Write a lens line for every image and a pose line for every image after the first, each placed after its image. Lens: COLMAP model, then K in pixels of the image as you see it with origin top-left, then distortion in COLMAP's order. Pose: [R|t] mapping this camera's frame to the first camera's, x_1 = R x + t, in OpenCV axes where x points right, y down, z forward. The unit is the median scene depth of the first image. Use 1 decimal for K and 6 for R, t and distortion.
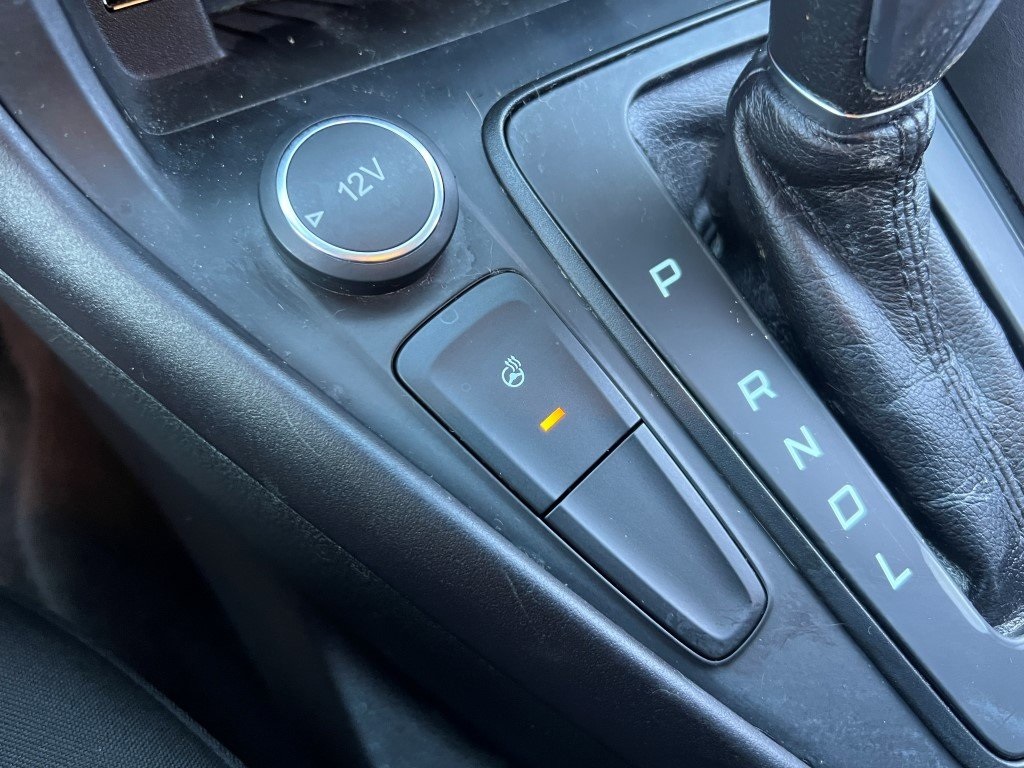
lens RADIAL K [[834.7, 0, 508.8], [0, 834.7, 392.0], [0, 0, 1]] dist [0.034268, -0.053821]
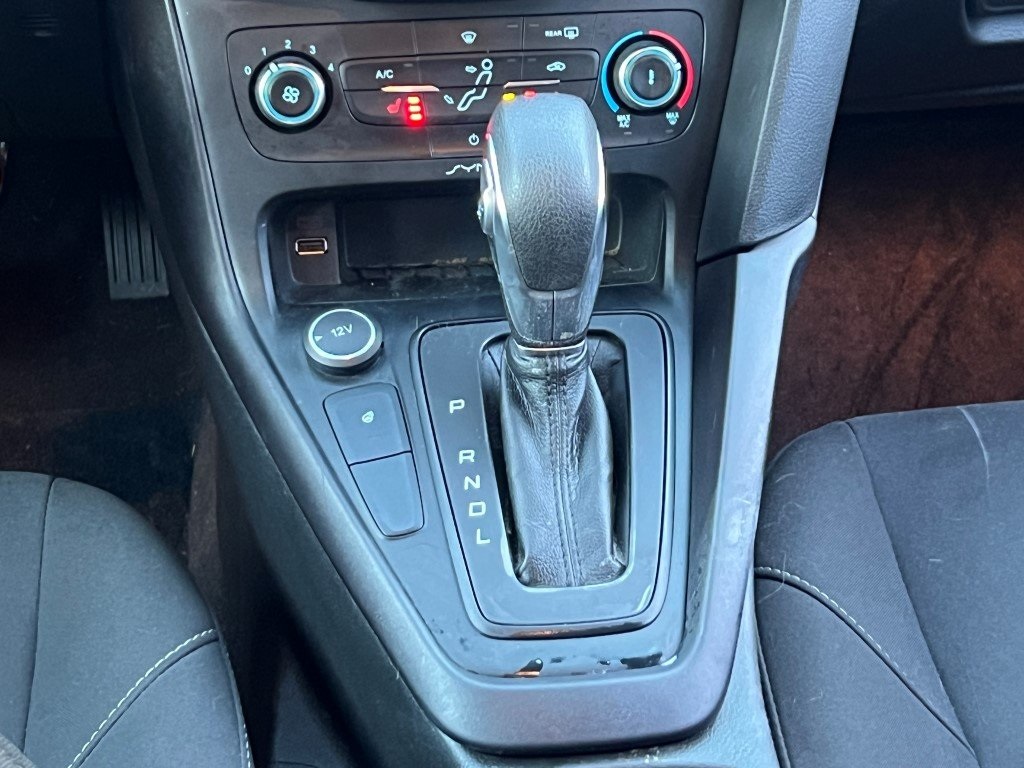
lens RADIAL K [[2164.6, 0, 560.8], [0, 2164.6, 371.6], [0, 0, 1]] dist [0.145284, 0.000000]
pose [[0.878730, 0.206858, -0.430167, 2.943339], [-0.364156, 0.873164, -0.323999, 1.570815], [0.308585, 0.441355, 0.842604, -3.851139]]
